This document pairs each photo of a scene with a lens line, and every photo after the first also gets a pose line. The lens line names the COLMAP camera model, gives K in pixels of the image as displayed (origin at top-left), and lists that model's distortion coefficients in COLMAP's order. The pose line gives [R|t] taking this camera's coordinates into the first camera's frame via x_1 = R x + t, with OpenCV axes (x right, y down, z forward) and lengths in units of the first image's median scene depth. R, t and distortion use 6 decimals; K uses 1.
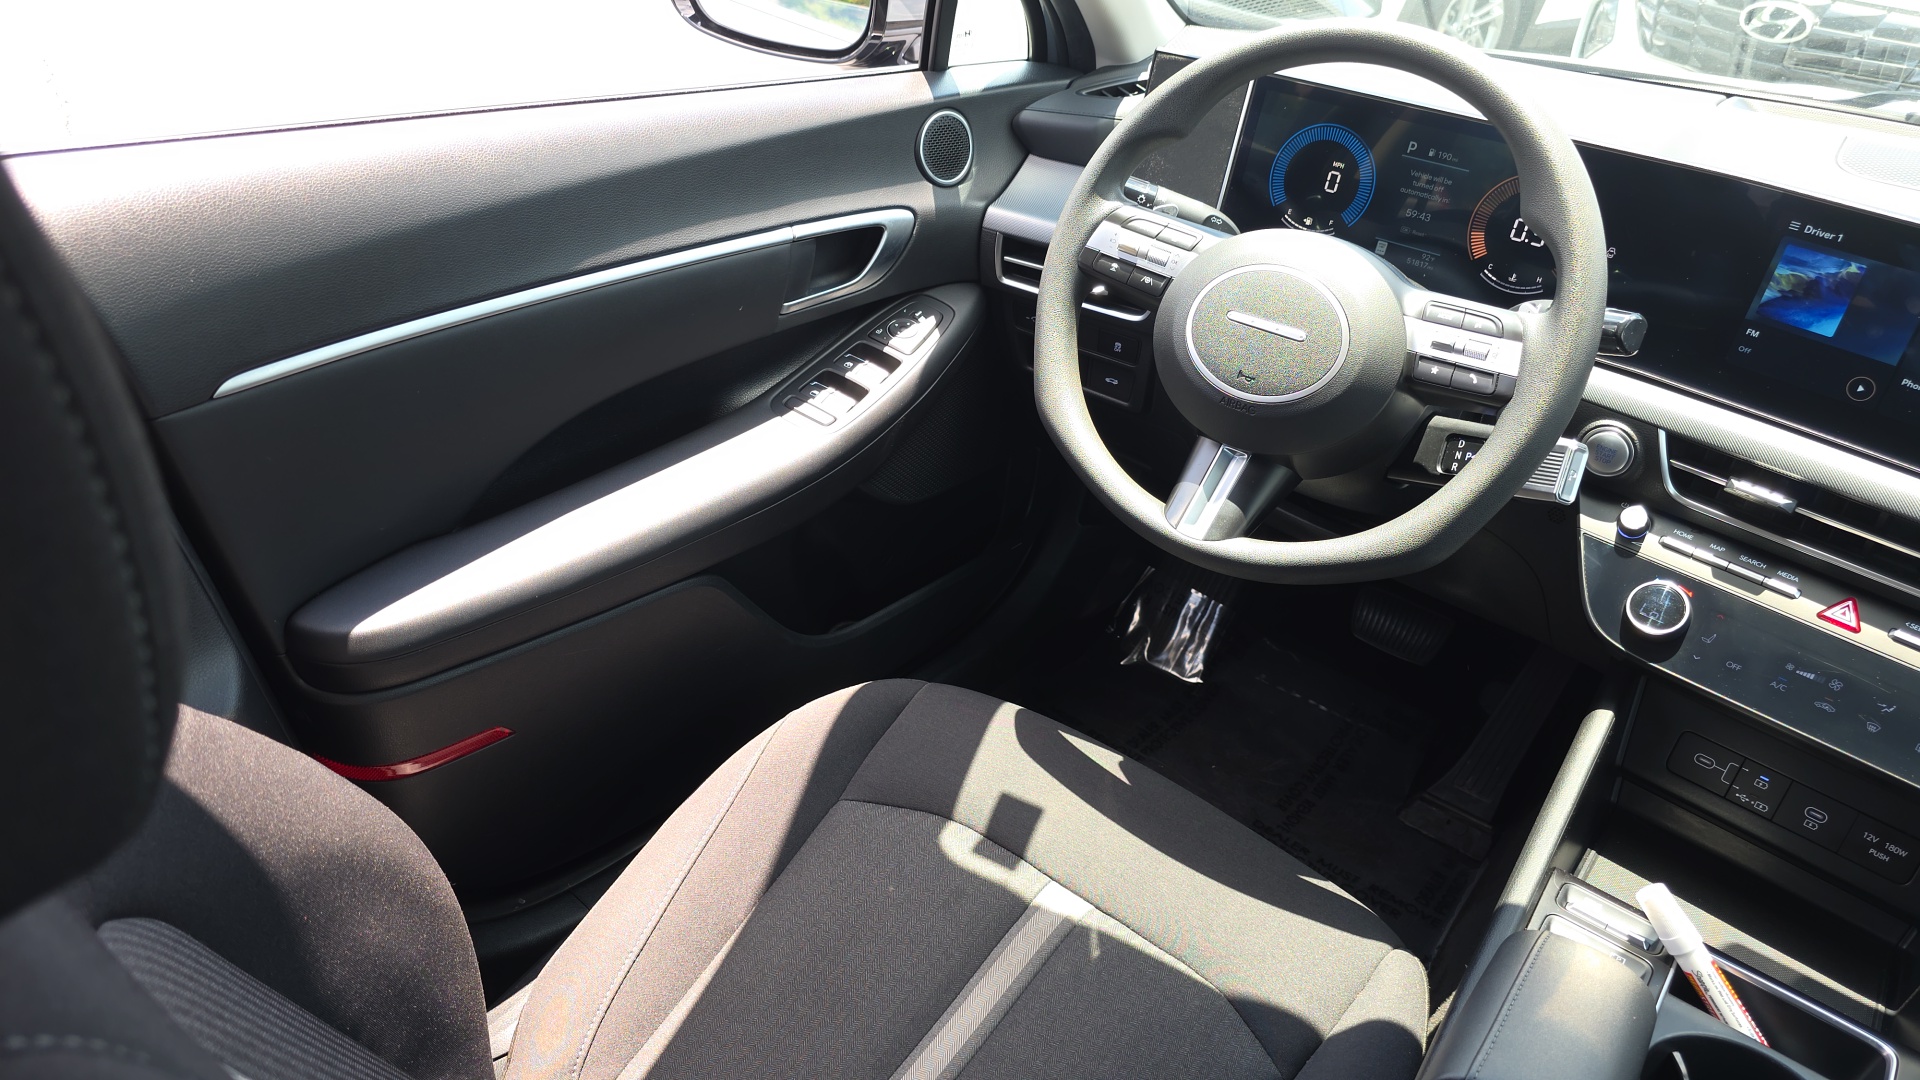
lens RADIAL K [[1308.0, 0, 945.7], [0, 1308.0, 540.2], [0, 0, 1]] dist [0.053539, -0.058512]
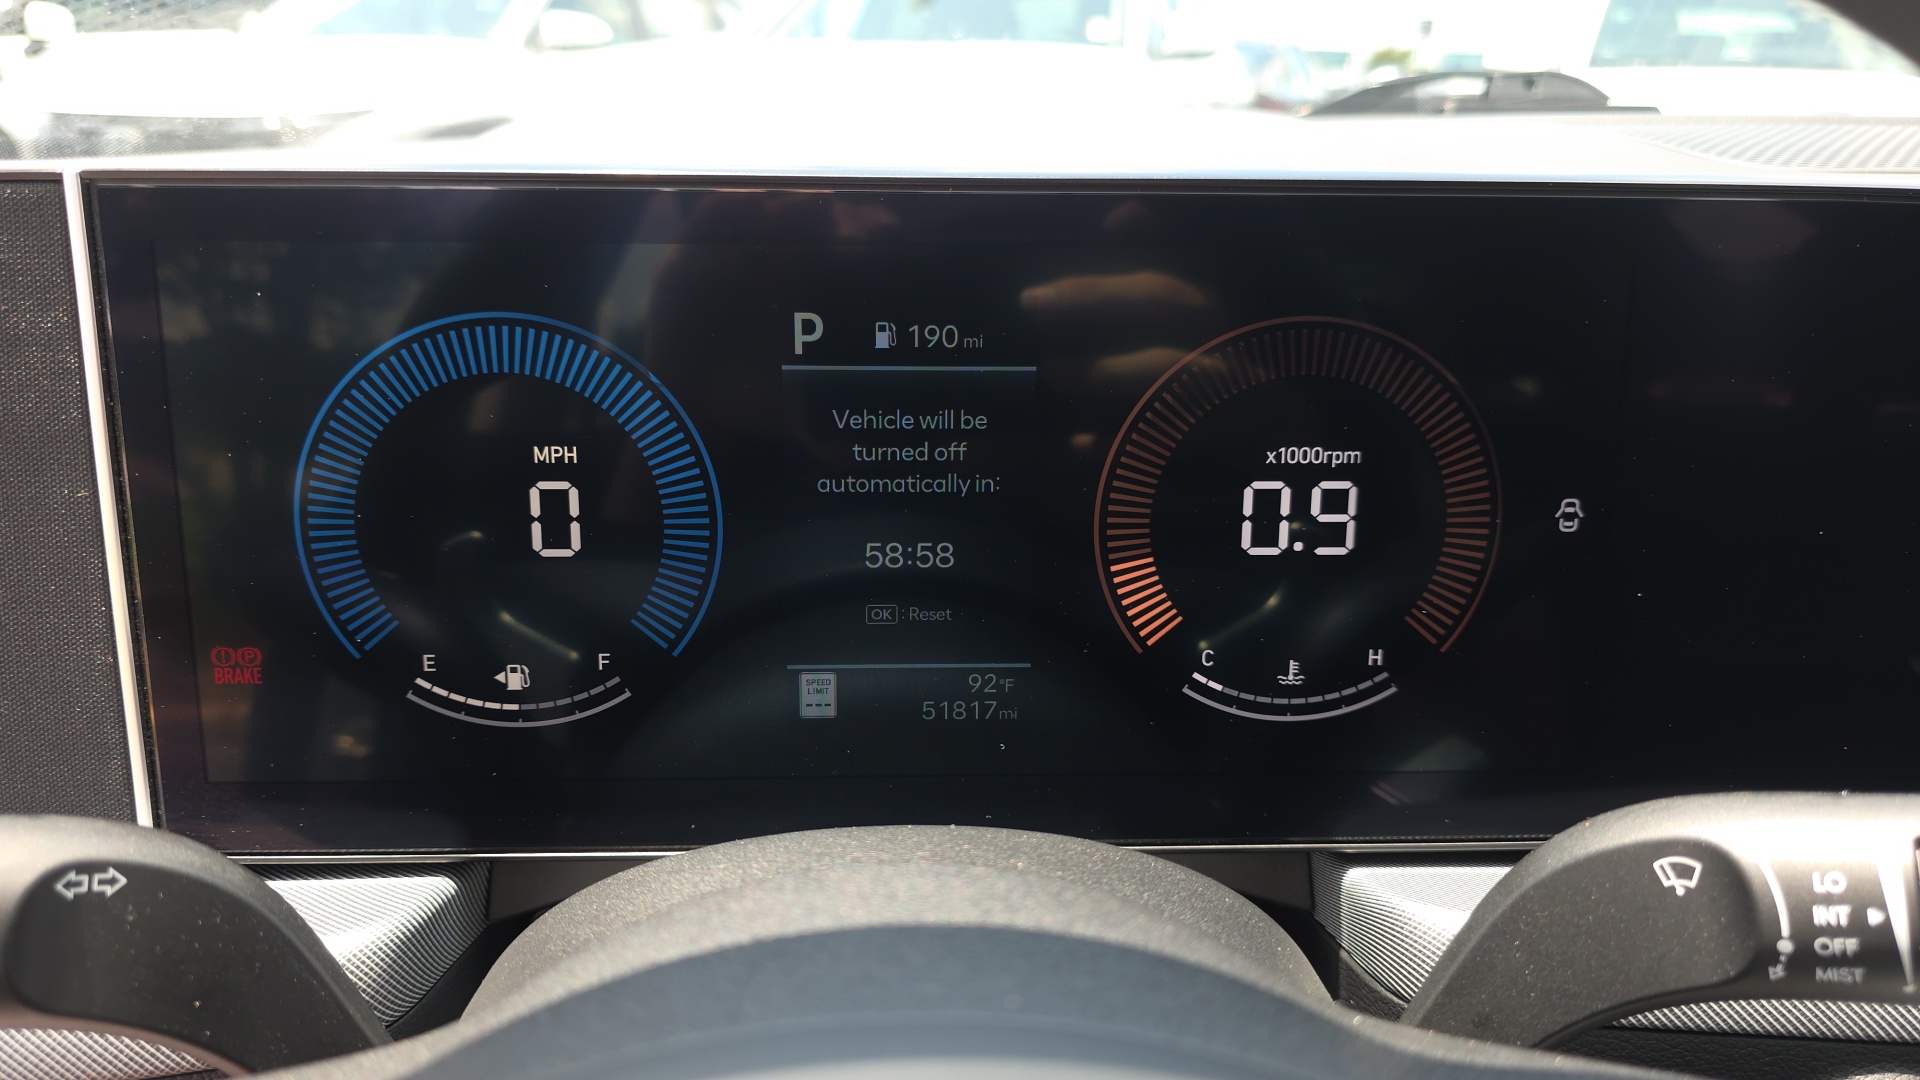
lens RADIAL K [[1308.0, 0, 940.9], [0, 1308.0, 509.2], [0, 0, 1]] dist [0.053539, -0.058512]
pose [[0.757299, -0.291817, 0.584244, 0.227734], [0.381582, 0.923738, -0.033220, -0.267608], [-0.529994, 0.248094, 0.810898, 0.849999]]
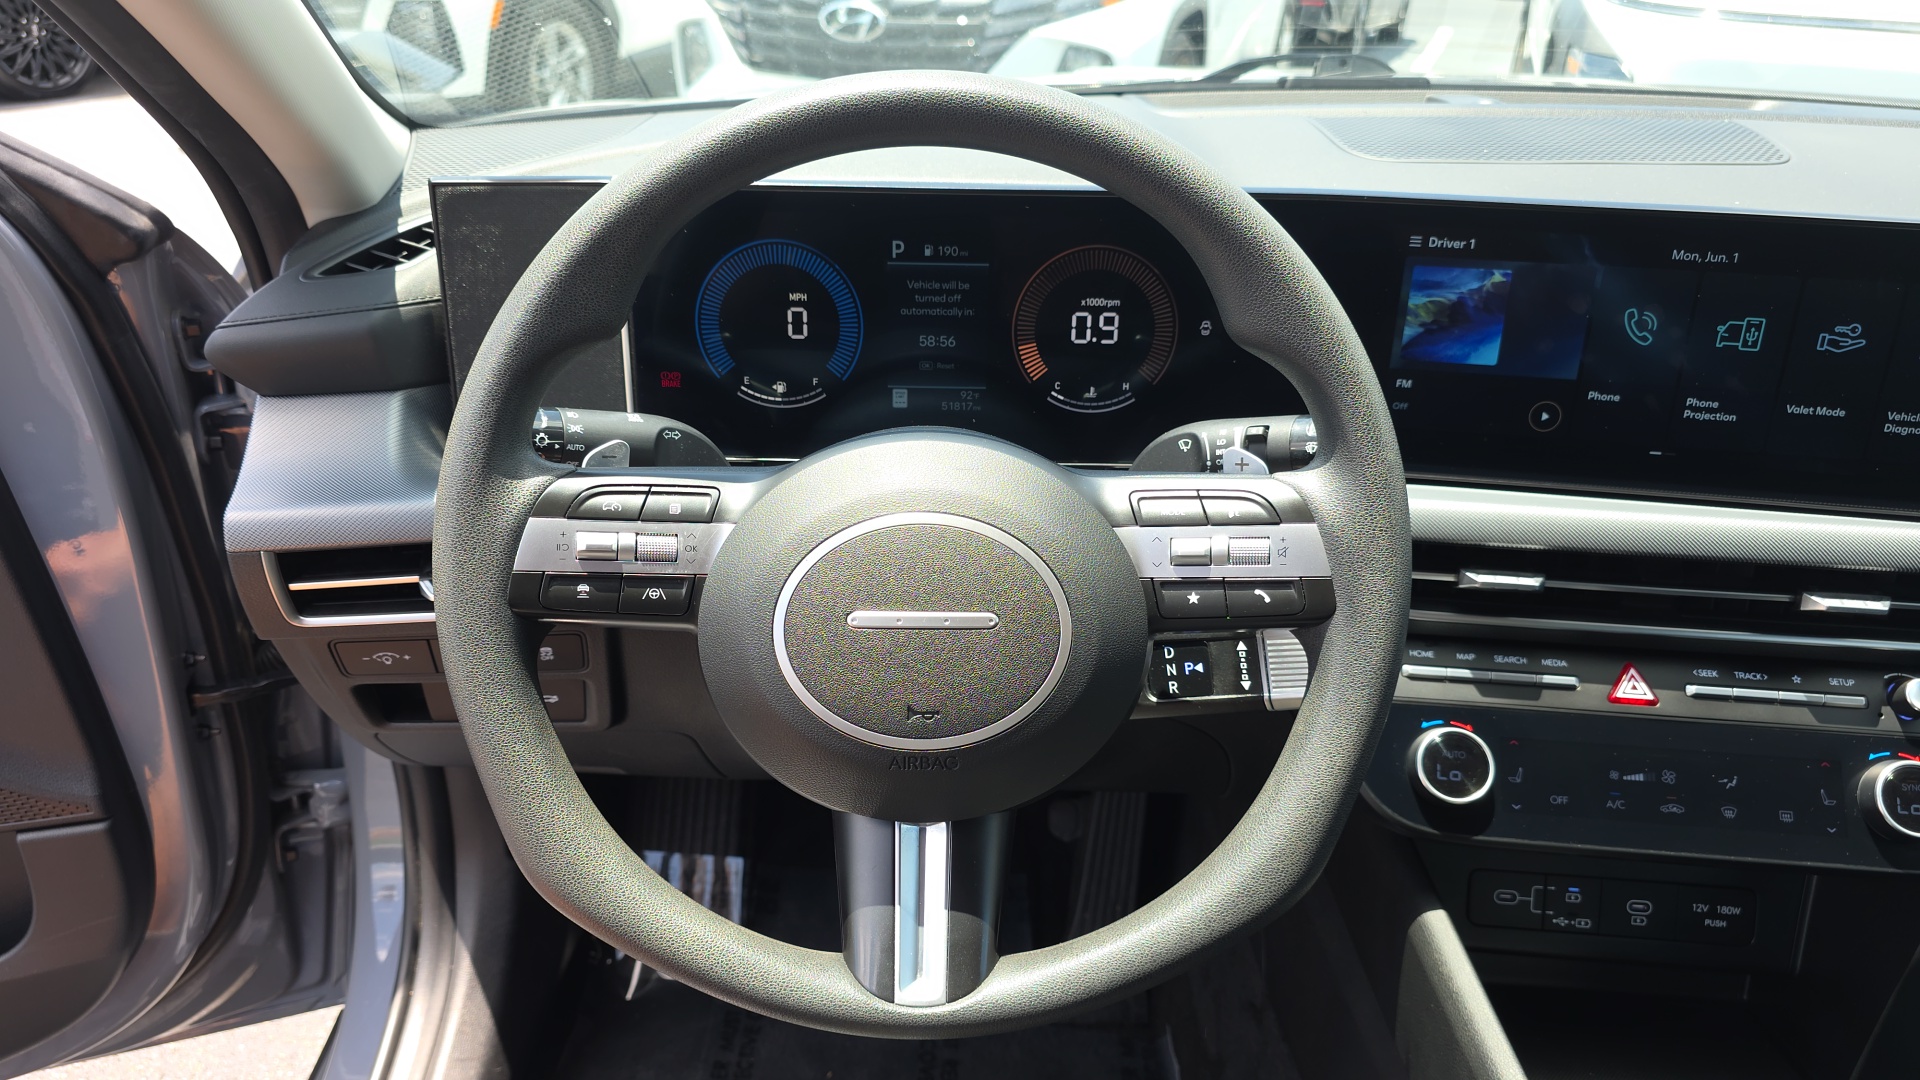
lens RADIAL K [[1308.0, 0, 951.3], [0, 1308.0, 551.2], [0, 0, 1]] dist [0.053539, -0.058512]
pose [[0.780326, -0.350966, 0.517605, -0.025759], [0.364764, 0.927730, 0.079146, -0.215884], [-0.507975, 0.127044, 0.851951, 0.477915]]
